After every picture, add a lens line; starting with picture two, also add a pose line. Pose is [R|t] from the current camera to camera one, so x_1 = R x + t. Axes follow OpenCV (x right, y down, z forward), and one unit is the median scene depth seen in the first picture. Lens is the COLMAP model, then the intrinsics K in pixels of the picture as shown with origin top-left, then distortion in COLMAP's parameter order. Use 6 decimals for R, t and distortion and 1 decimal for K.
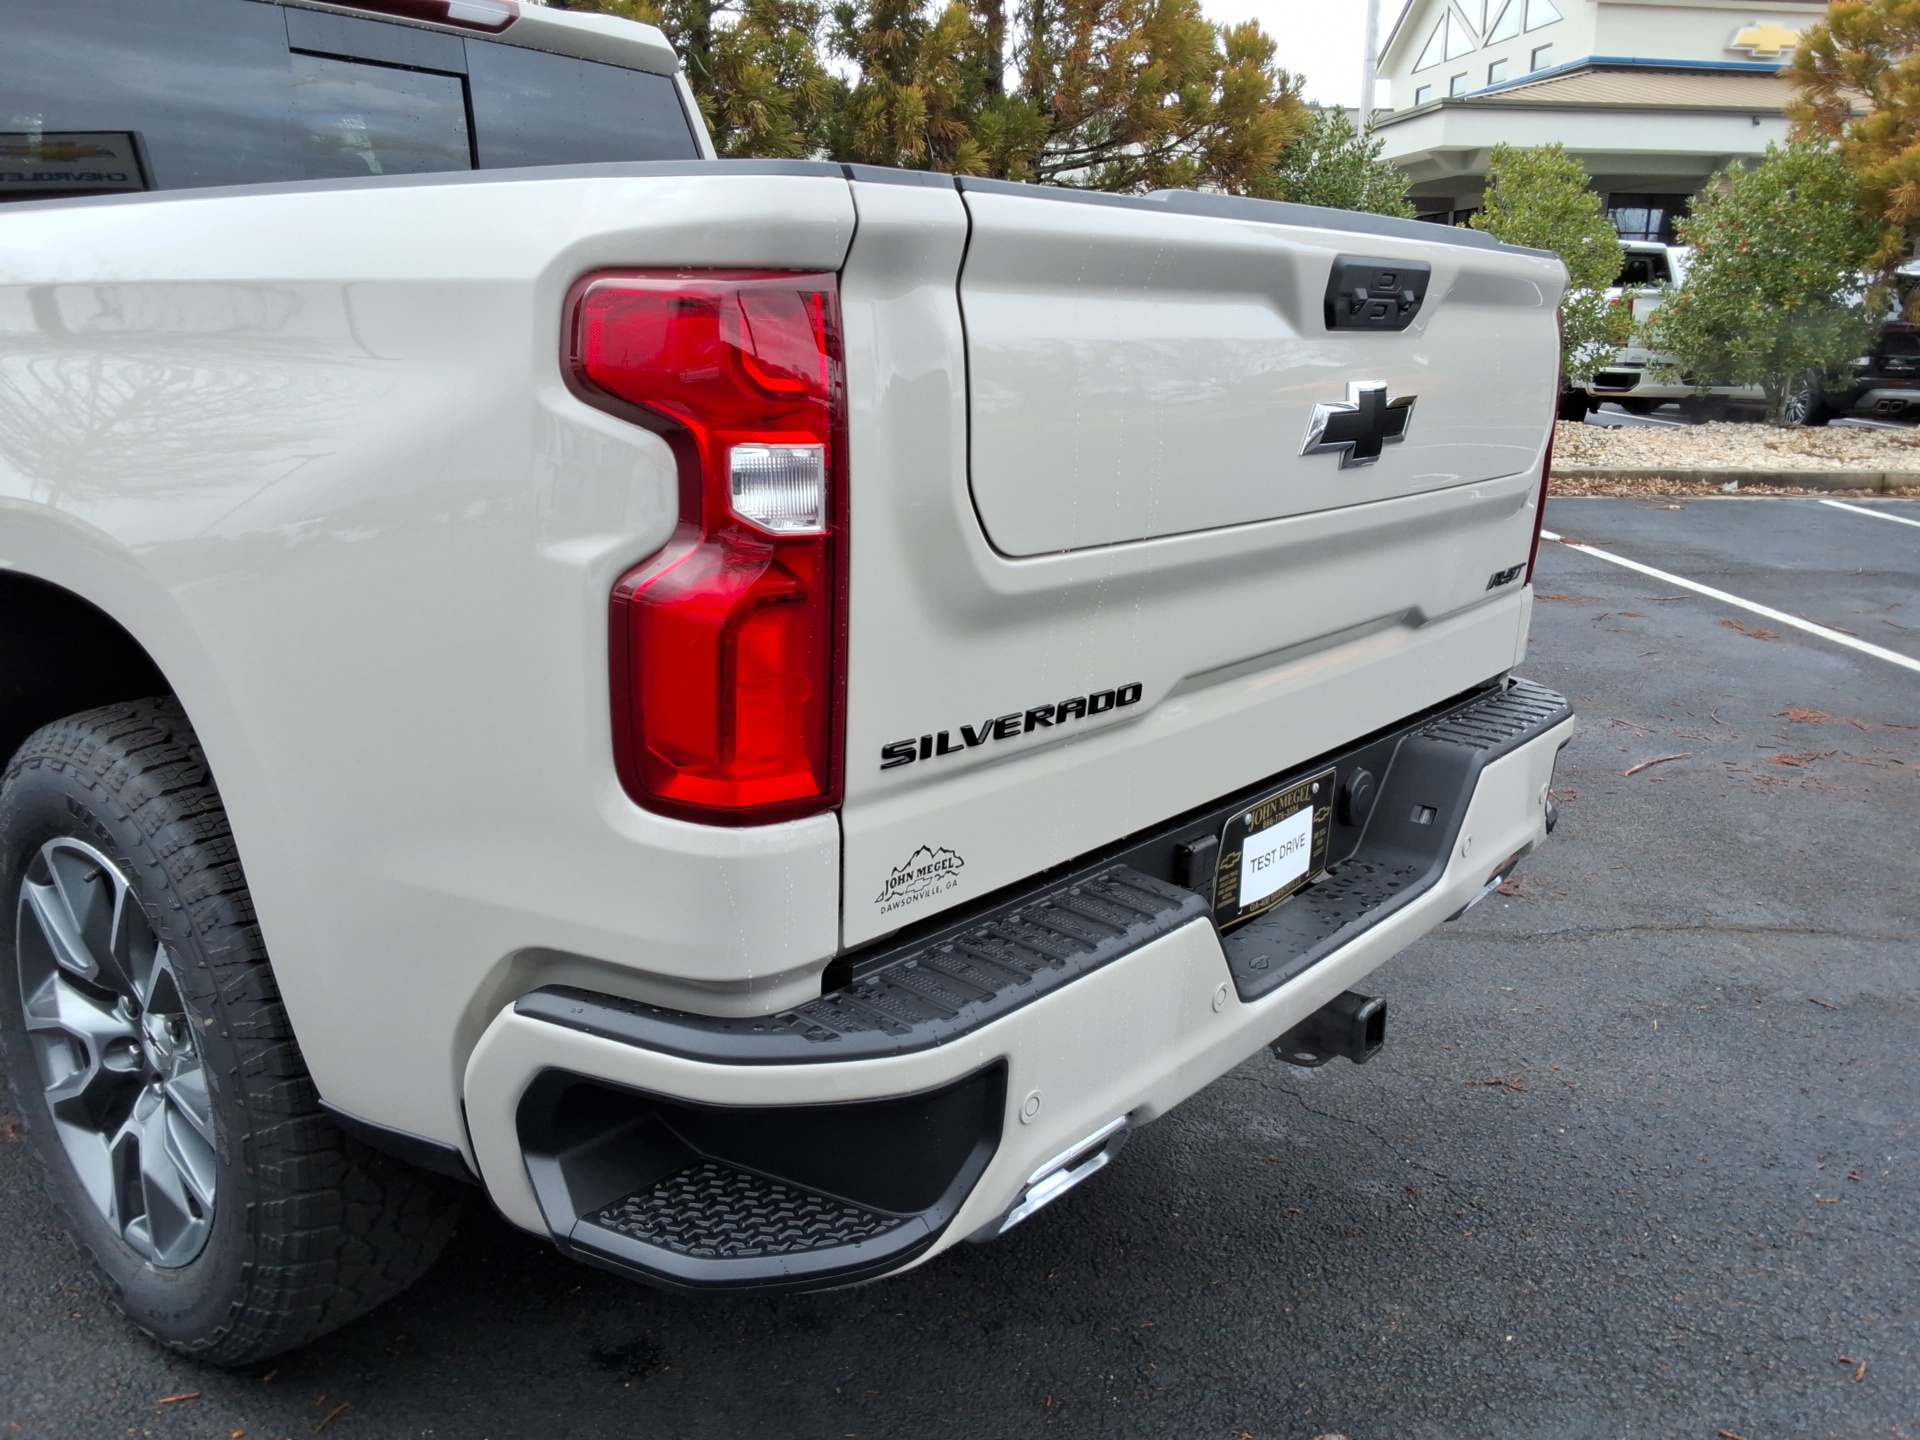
lens RADIAL K [[1536.2, 0, 971.7], [0, 1536.2, 709.1], [0, 0, 1]] dist [0.134512, -0.203773]
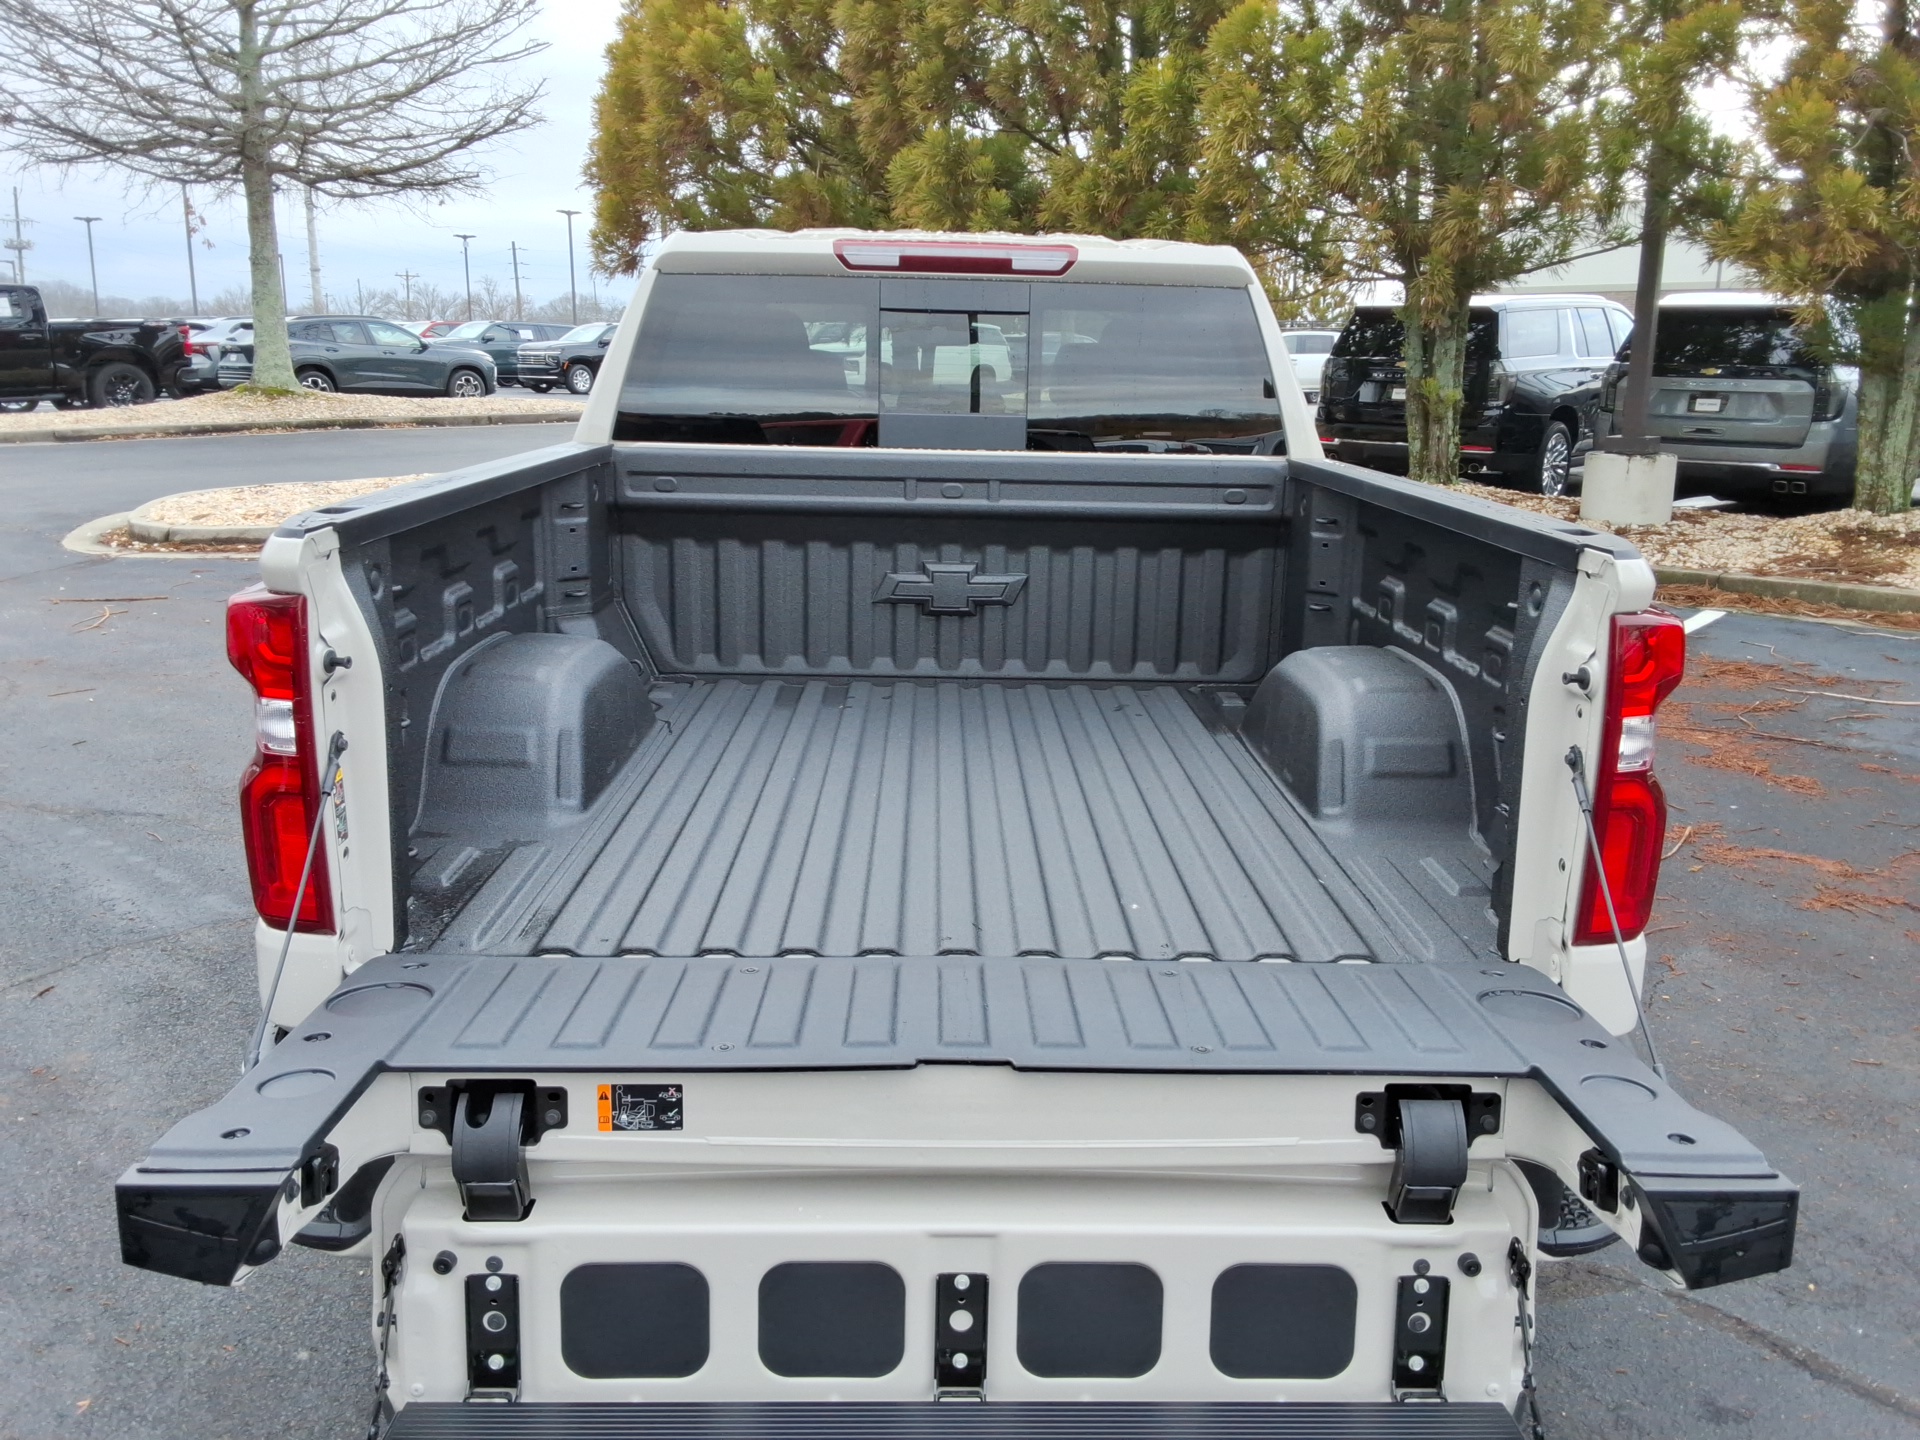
lens RADIAL K [[1537.0, 0, 970.7], [0, 1537.0, 704.8], [0, 0, 1]] dist [0.105184, -0.149053]
pose [[0.650278, 0.164722, -0.741624, 0.881072], [-0.190976, 0.980306, 0.050283, -0.219592], [0.735301, 0.108935, 0.668929, 0.264361]]
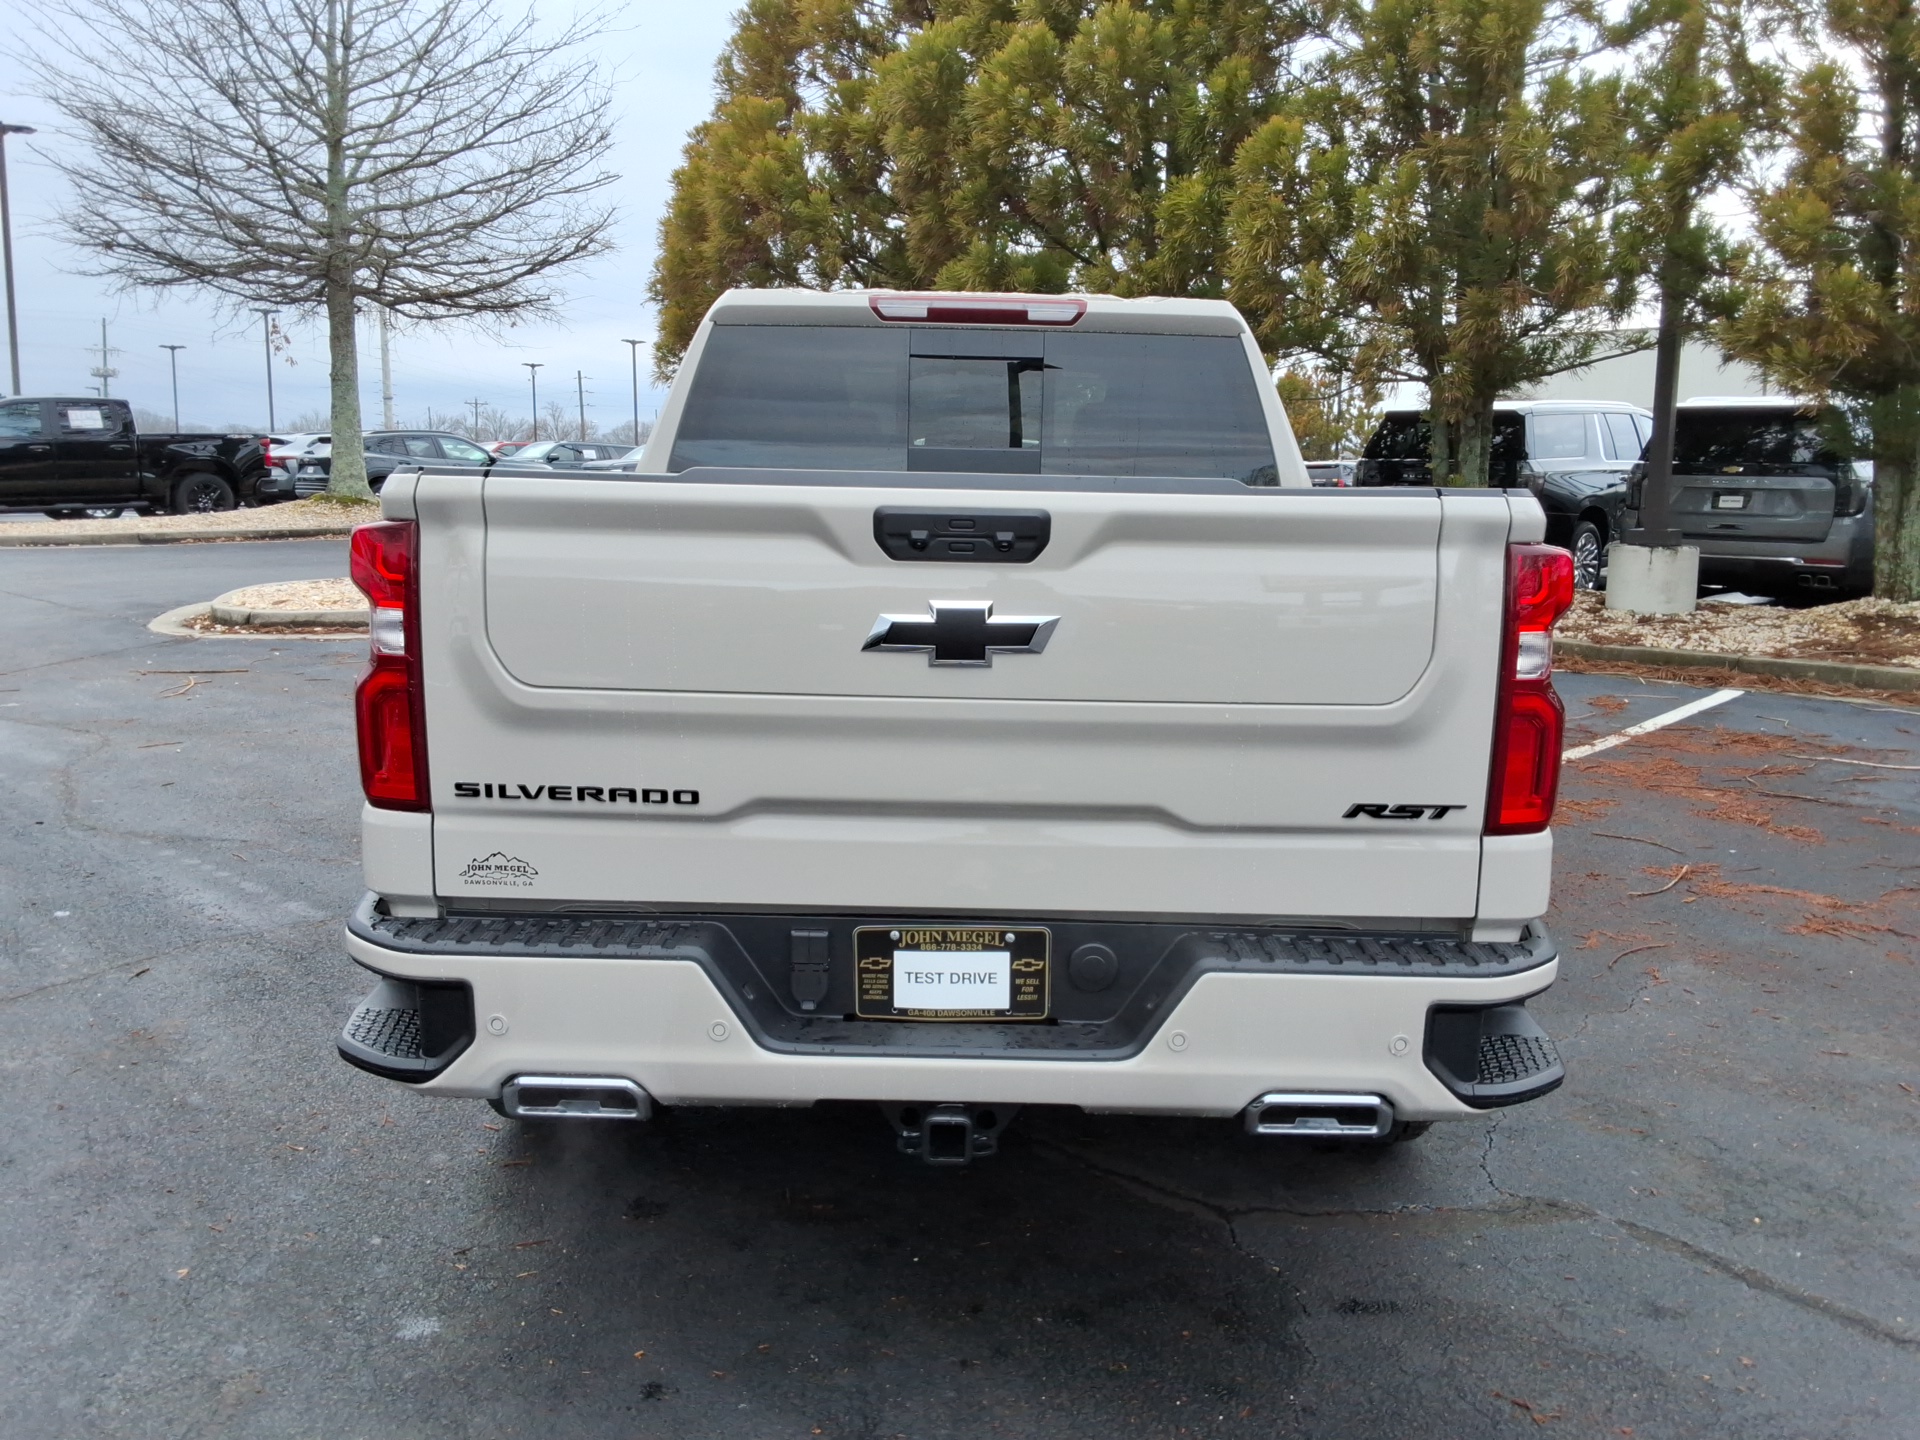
lens RADIAL K [[1536.2, 0, 971.7], [0, 1536.2, 709.1], [0, 0, 1]] dist [0.134512, -0.203773]
pose [[0.625513, 0.111211, -0.772247, 1.056927], [-0.197493, 0.980124, -0.018821, -0.088866], [0.754804, 0.164286, 0.635043, 0.197924]]
